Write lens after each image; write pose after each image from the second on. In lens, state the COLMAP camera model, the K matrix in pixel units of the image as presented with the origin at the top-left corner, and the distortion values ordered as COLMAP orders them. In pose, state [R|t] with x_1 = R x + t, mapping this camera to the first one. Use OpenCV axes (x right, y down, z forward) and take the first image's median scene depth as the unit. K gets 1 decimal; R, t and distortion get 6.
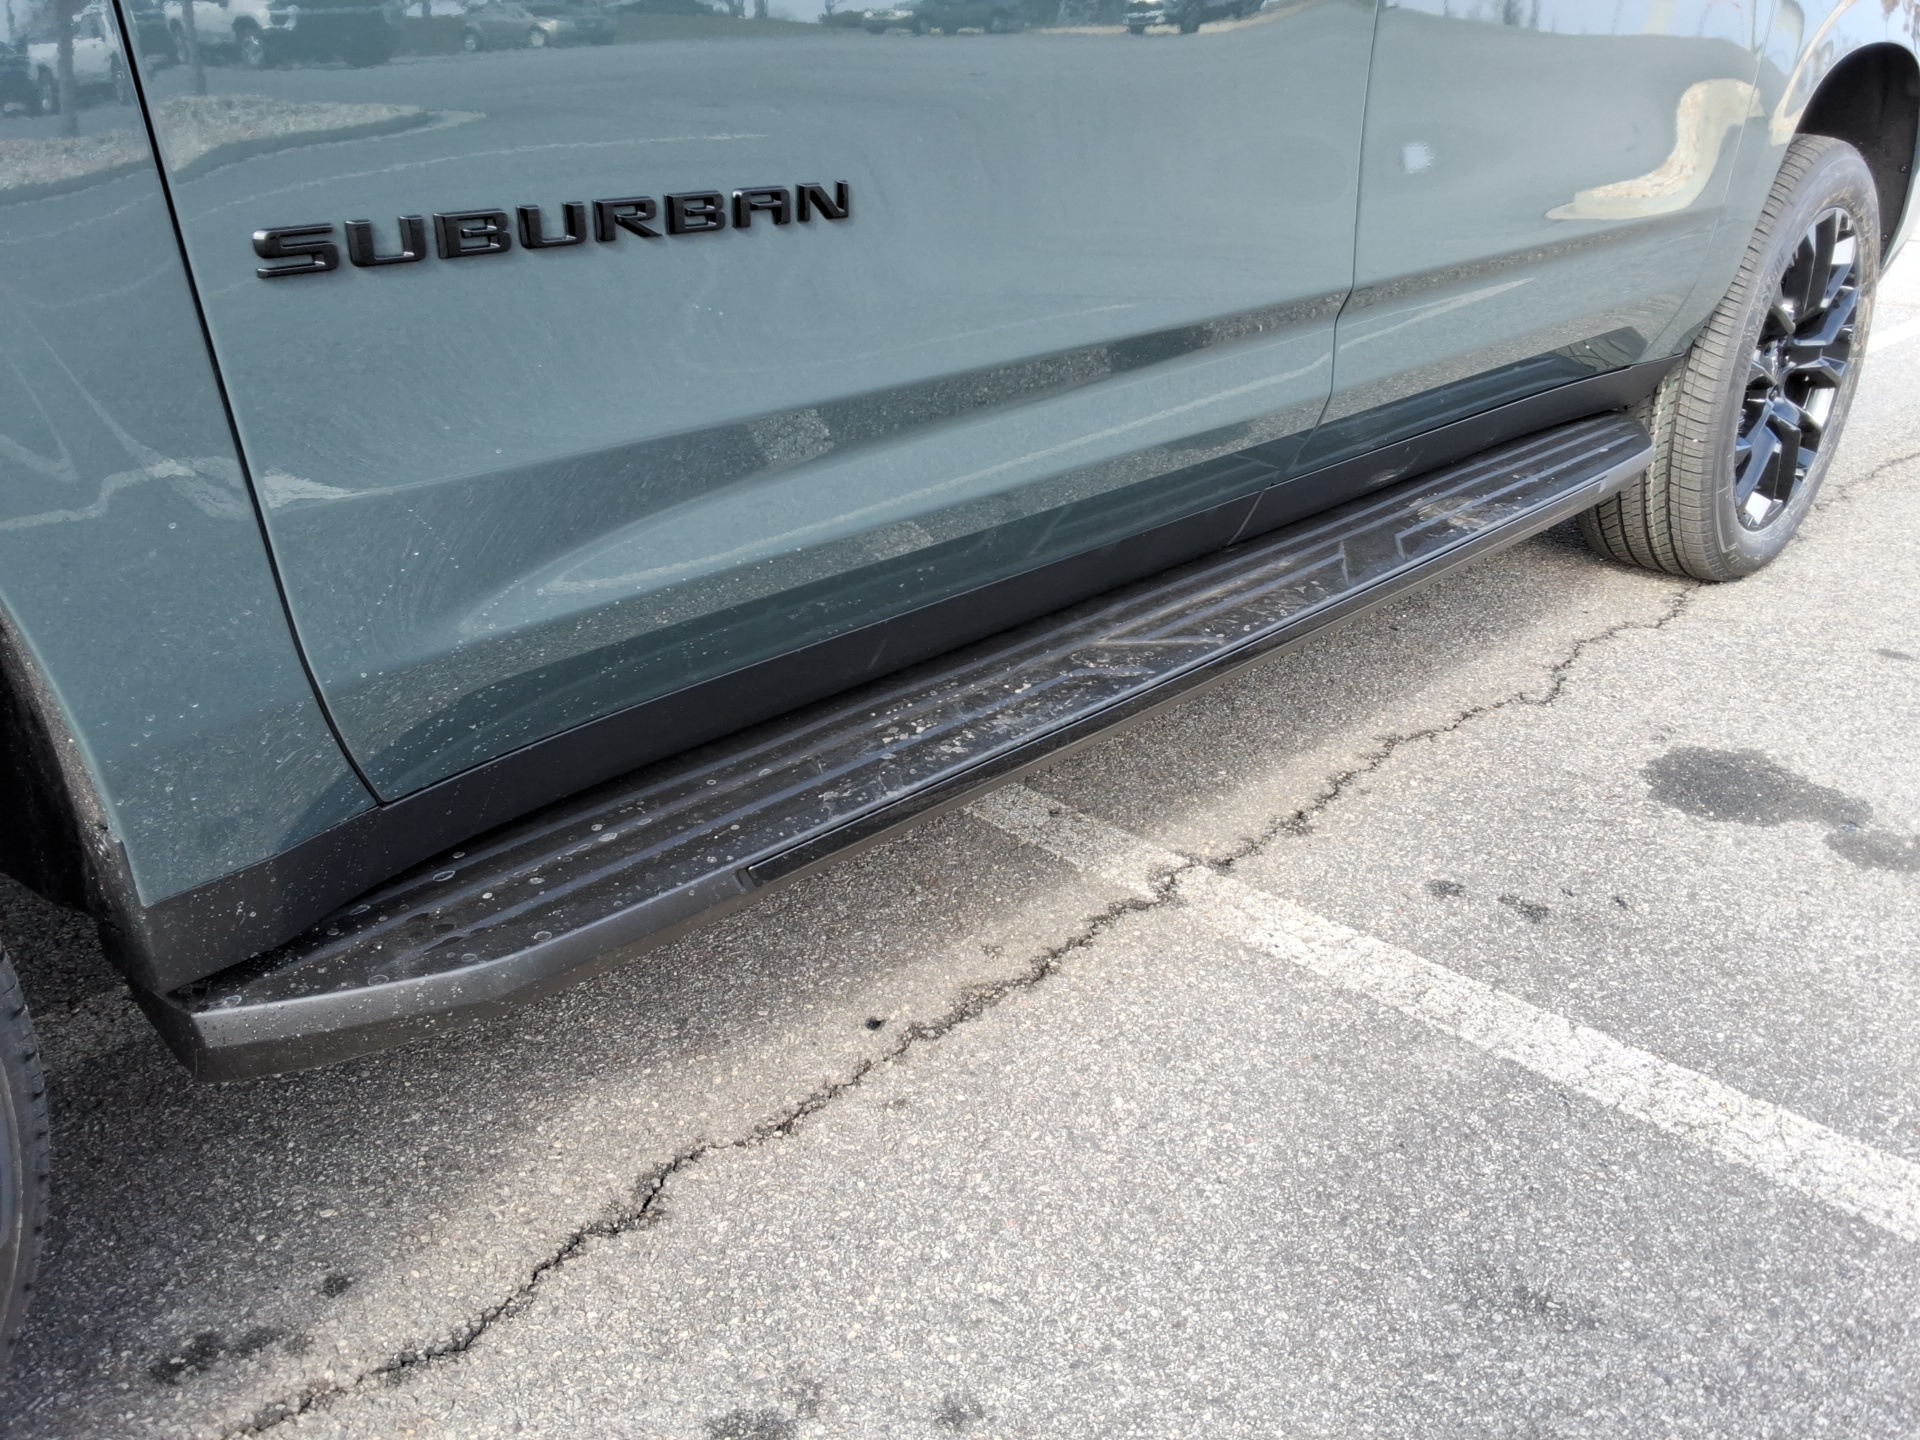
lens RADIAL K [[1527.1, 0, 978.0], [0, 1527.1, 698.6], [0, 0, 1]] dist [0.129283, -0.198772]
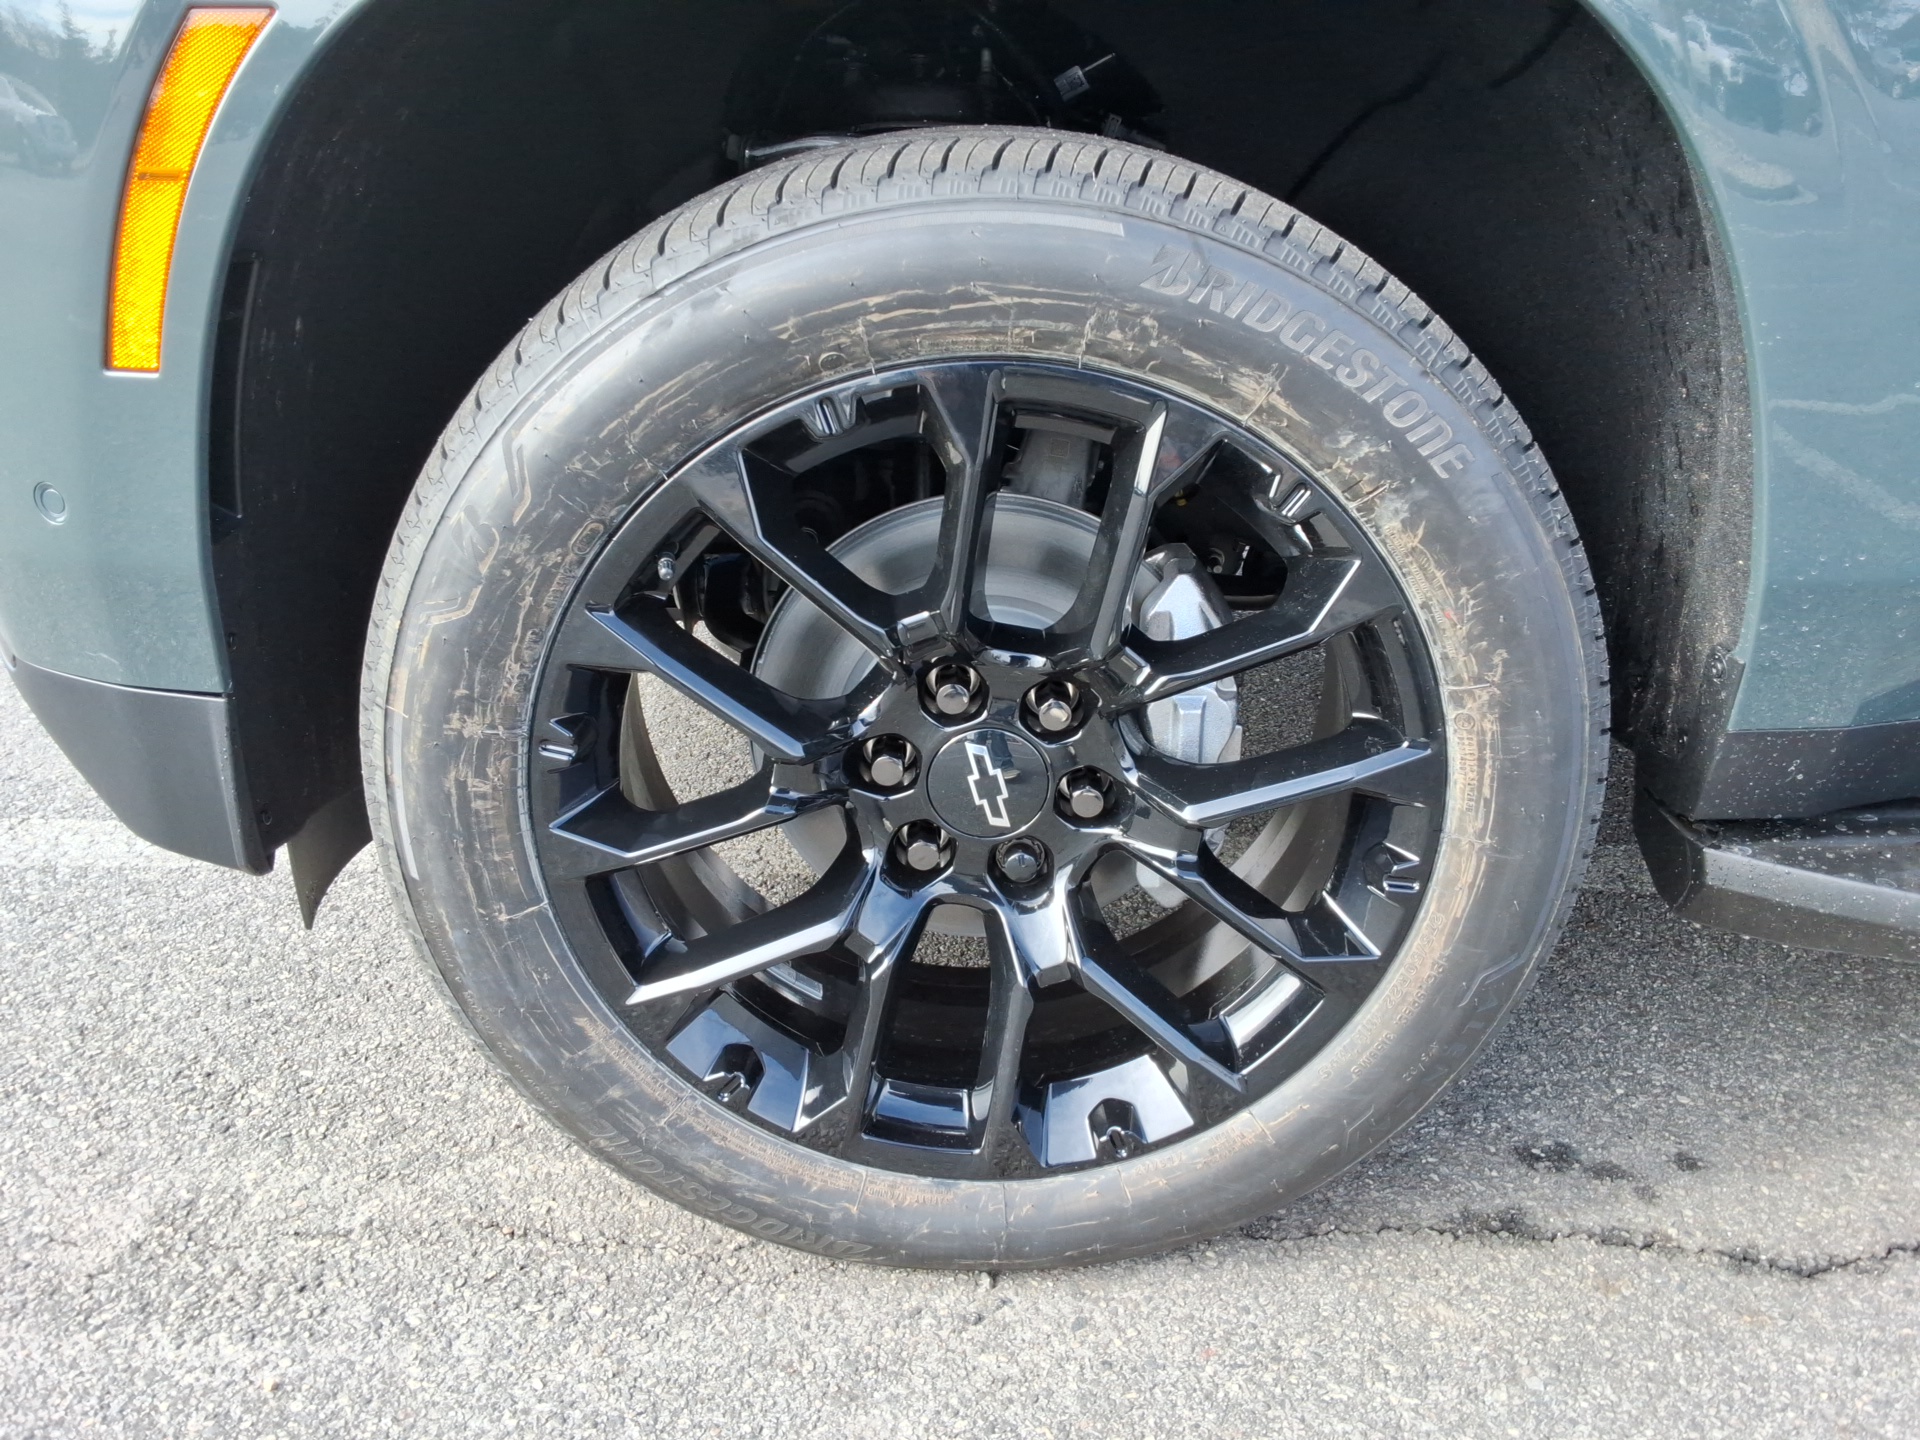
lens RADIAL K [[1527.1, 0, 978.0], [0, 1527.1, 698.6], [0, 0, 1]] dist [0.129283, -0.198772]
pose [[0.692313, 0.272230, -0.668276, -0.099954], [-0.286012, 0.953777, 0.092233, 0.093863], [0.662495, 0.127281, 0.738174, -0.098166]]
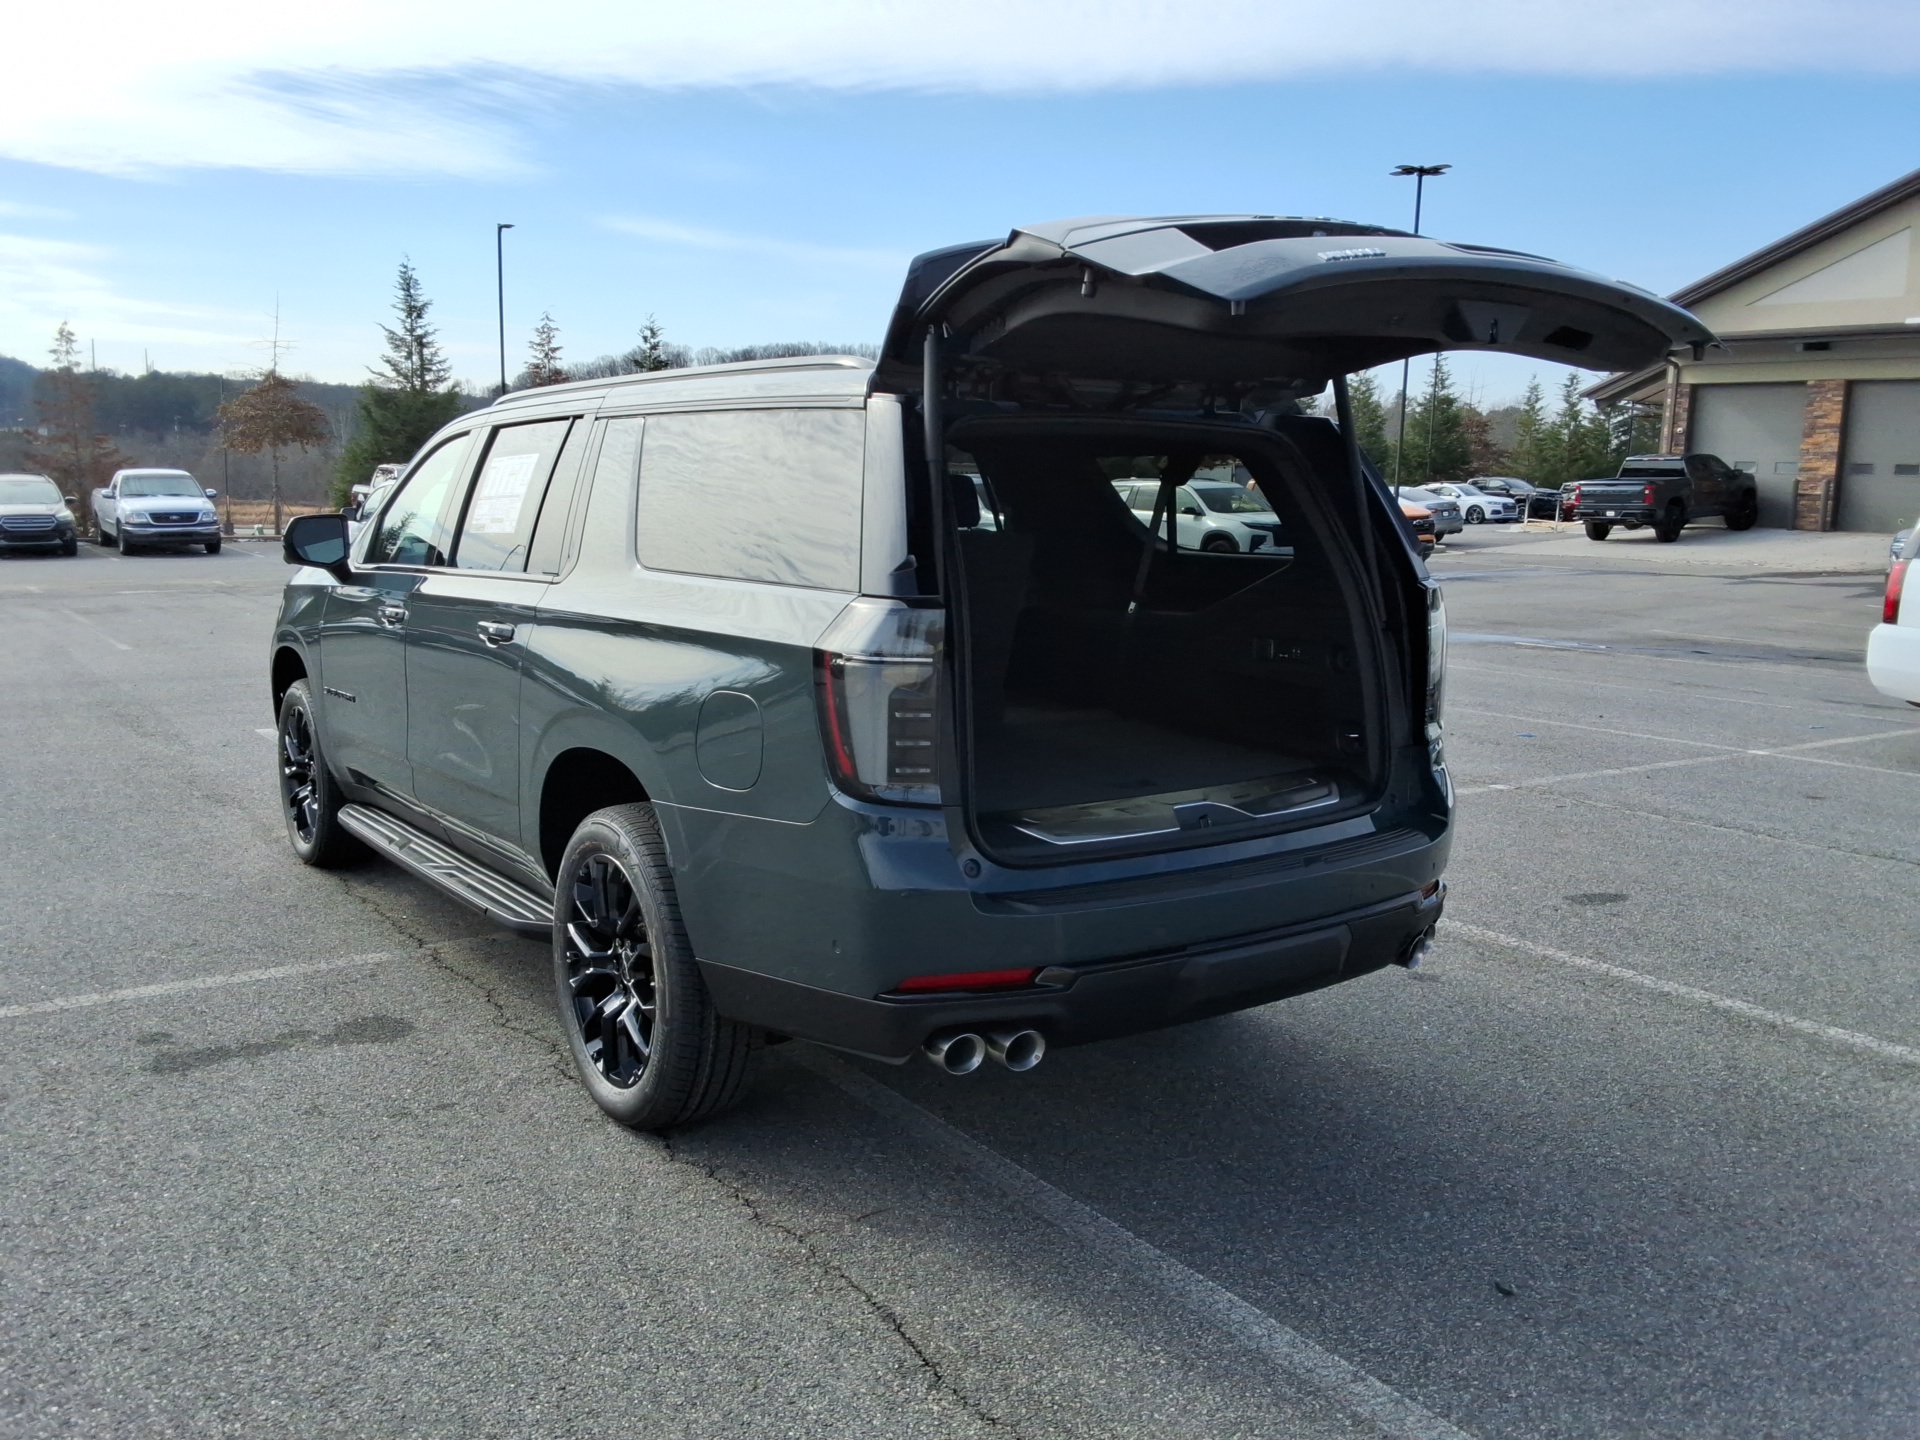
lens RADIAL K [[1527.1, 0, 978.0], [0, 1527.1, 698.6], [0, 0, 1]] dist [0.129283, -0.198772]
pose [[-0.193280, 0.104286, -0.975586, 3.251840], [-0.391791, 0.903414, 0.174191, -1.458294], [0.899524, 0.415893, -0.133754, 2.523469]]
